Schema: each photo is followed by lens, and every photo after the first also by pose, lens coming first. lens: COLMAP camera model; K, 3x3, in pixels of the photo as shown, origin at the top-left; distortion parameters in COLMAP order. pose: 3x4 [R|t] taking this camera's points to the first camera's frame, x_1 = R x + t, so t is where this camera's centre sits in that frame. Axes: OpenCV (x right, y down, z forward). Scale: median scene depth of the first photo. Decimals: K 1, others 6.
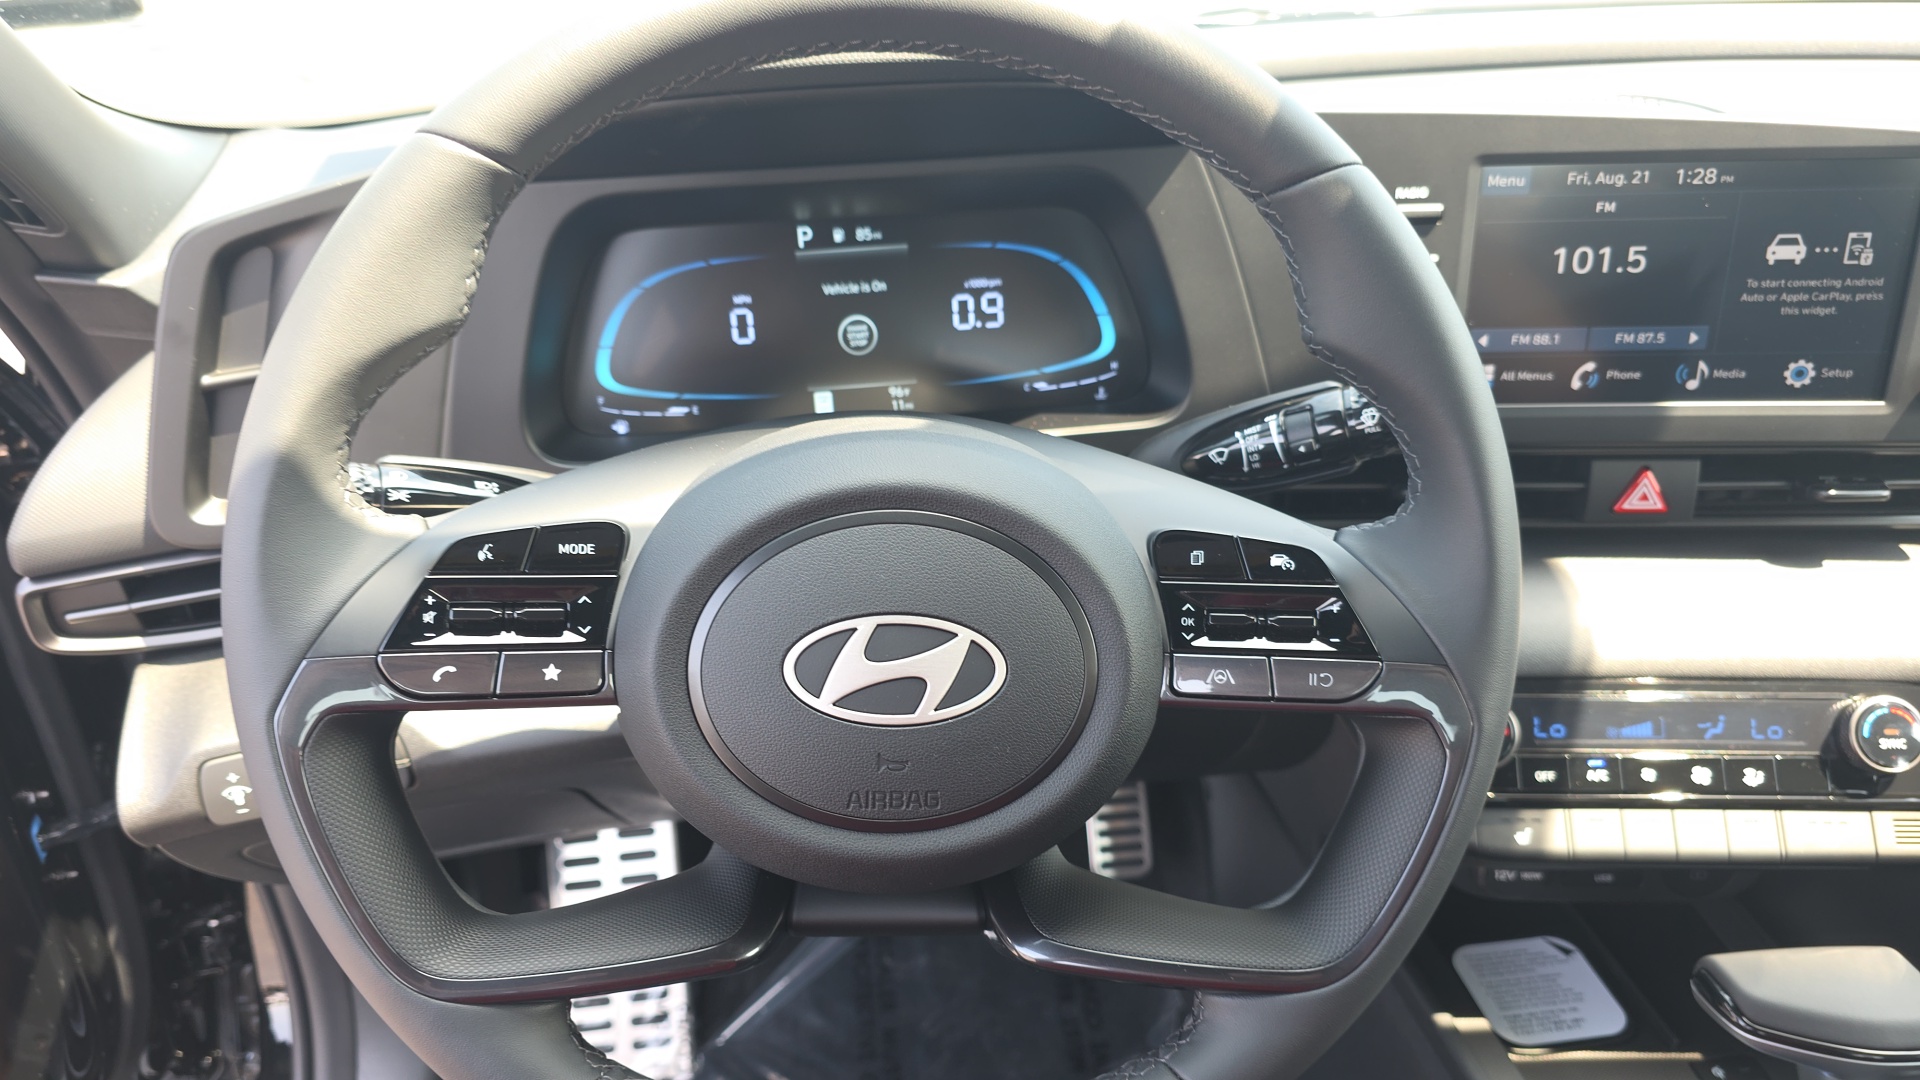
lens RADIAL K [[1335.2, 0, 947.8], [0, 1335.2, 557.0], [0, 0, 1]] dist [0.051321, -0.067091]
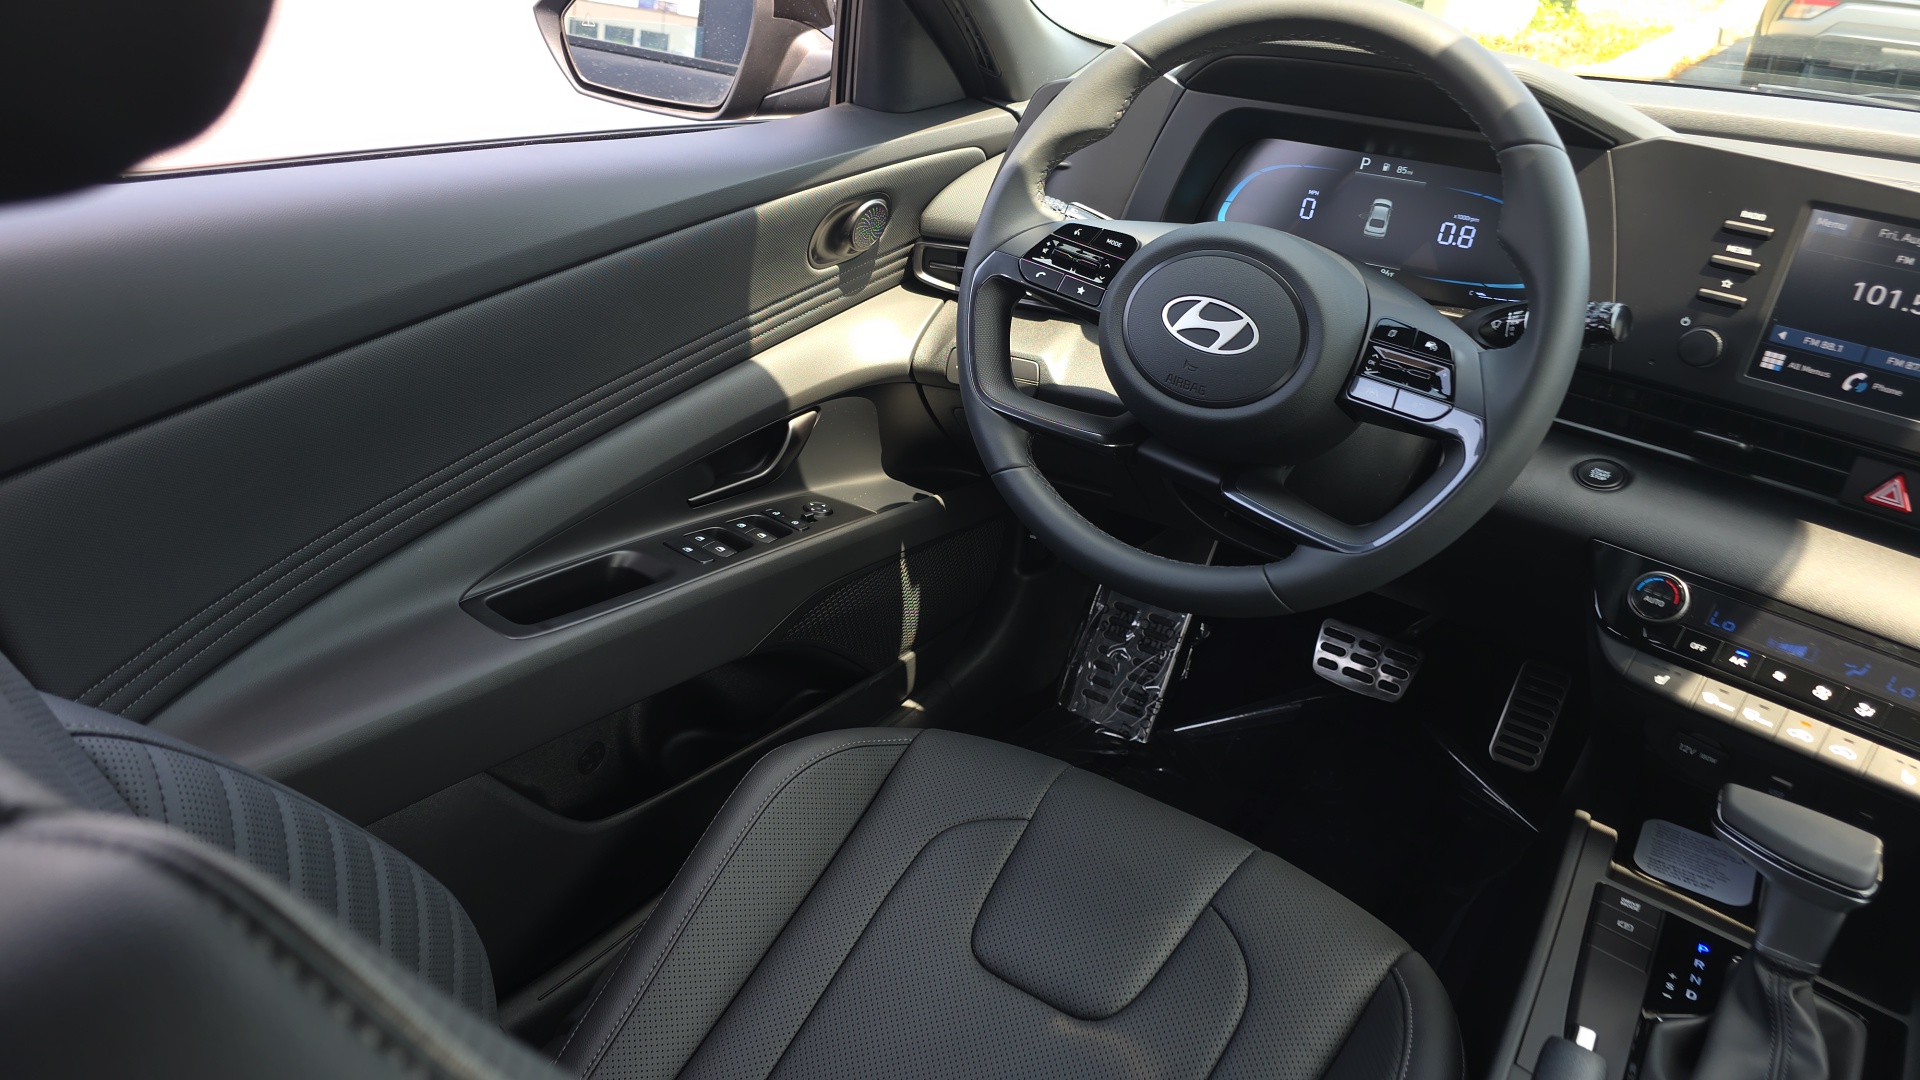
lens RADIAL K [[1326.1, 0, 896.3], [0, 1326.1, 555.3], [0, 0, 1]] dist [0.035577, -0.034950]
pose [[0.746920, 0.376625, -0.547963, 0.558482], [-0.372115, 0.919741, 0.124929, 0.215938], [0.551035, 0.110593, 0.827121, -0.619394]]
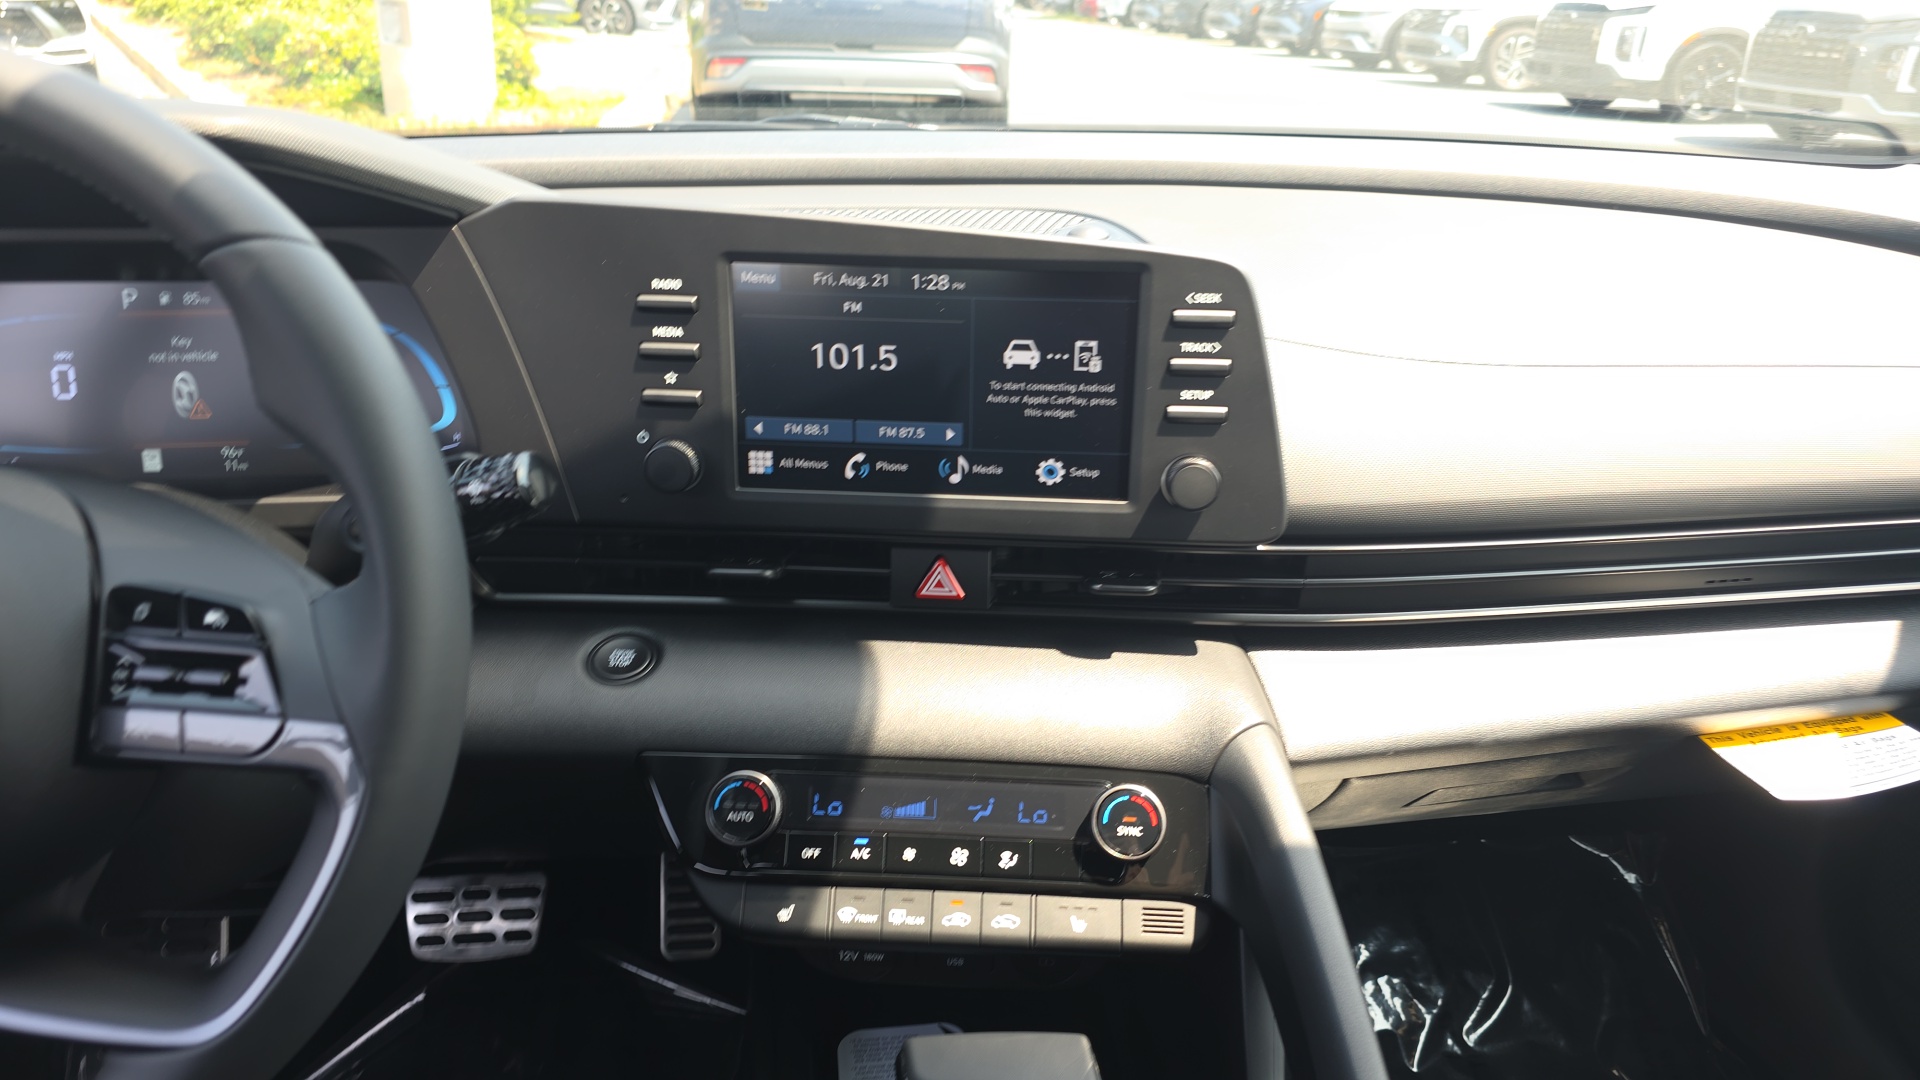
lens RADIAL K [[1304.9, 0, 960.0], [0, 1304.9, 540.0], [0, 0, 1]] dist [0.098496, -0.101703]
pose [[0.998934, 0.039688, 0.023570, 0.535575], [-0.037685, 0.996079, -0.080044, 0.001740], [-0.026654, 0.079071, 0.996513, -0.014158]]
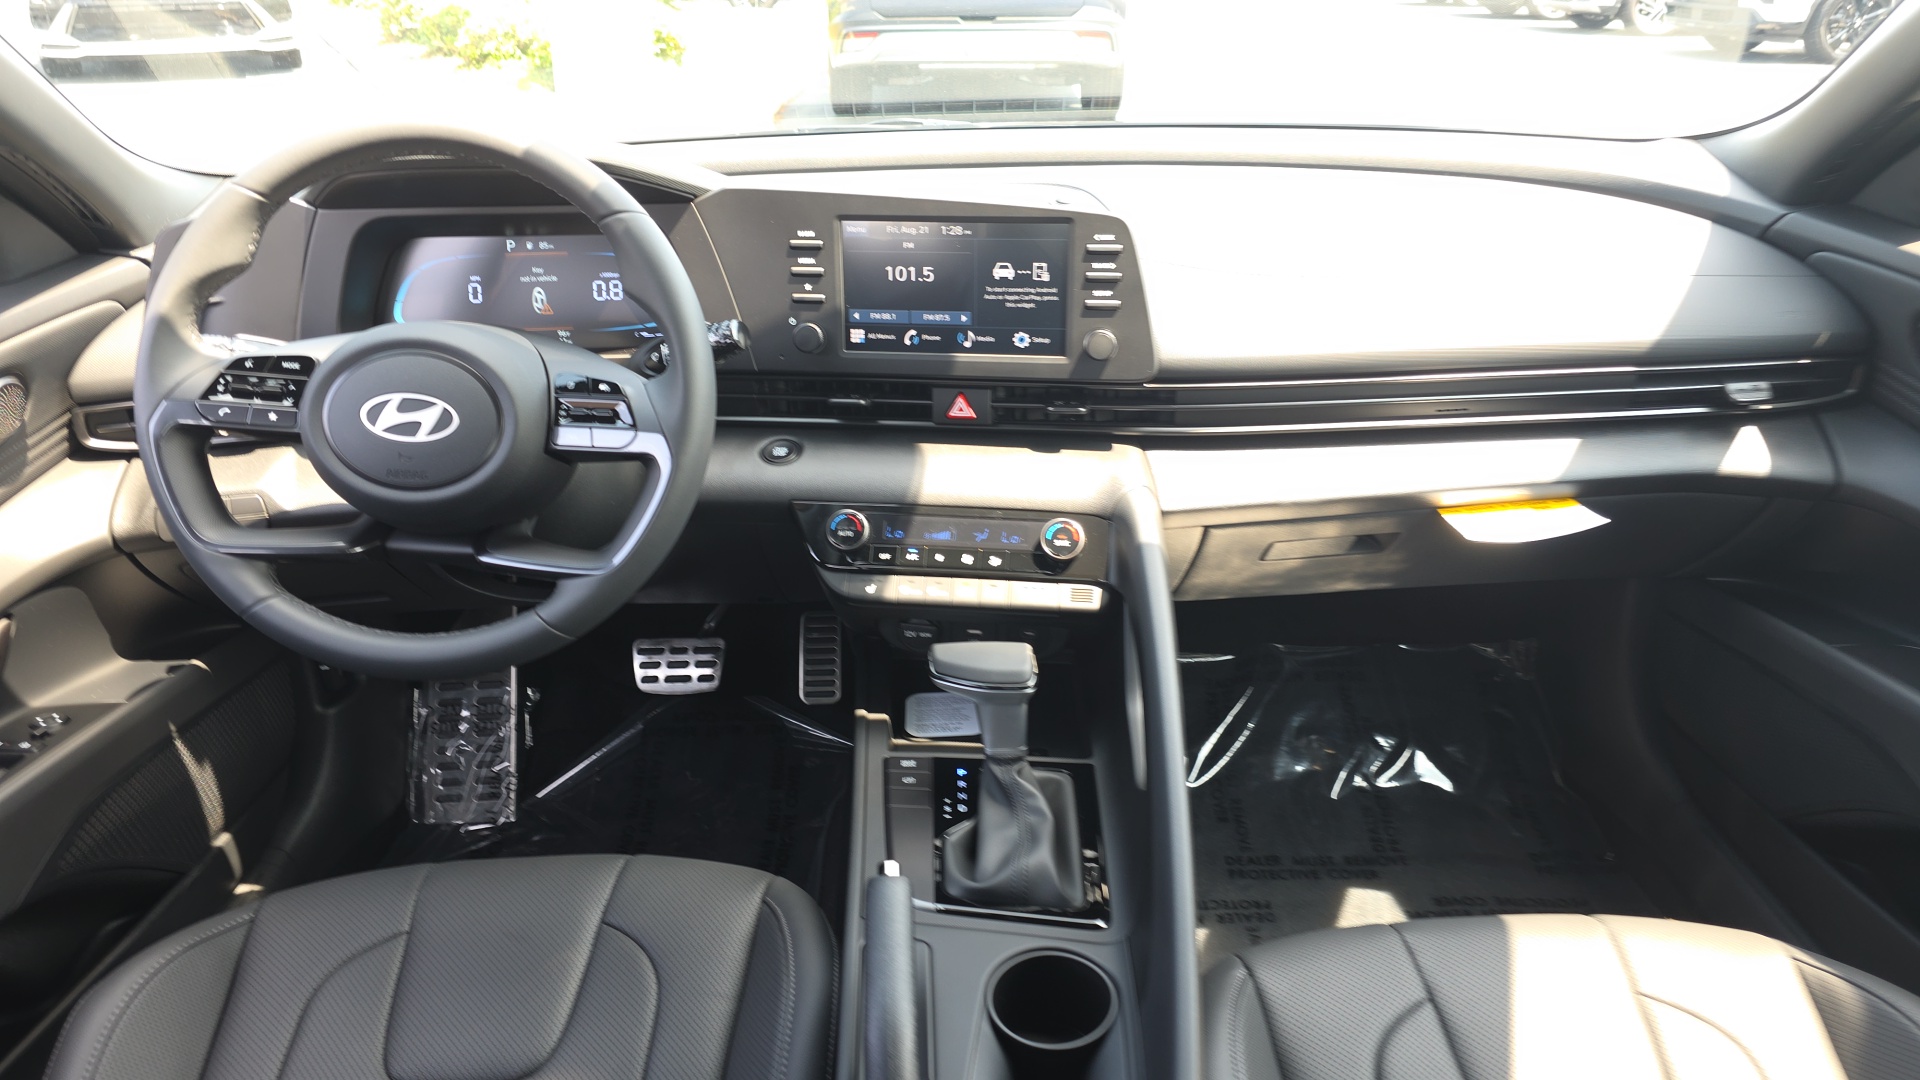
lens RADIAL K [[1326.0, 0, 958.5], [0, 1326.0, 521.2], [0, 0, 1]] dist [0.107851, -0.119595]
pose [[0.995735, 0.049324, -0.077968, 0.694912], [-0.054226, 0.996598, -0.062063, 0.225413], [0.074642, 0.066026, 0.995022, -0.784323]]
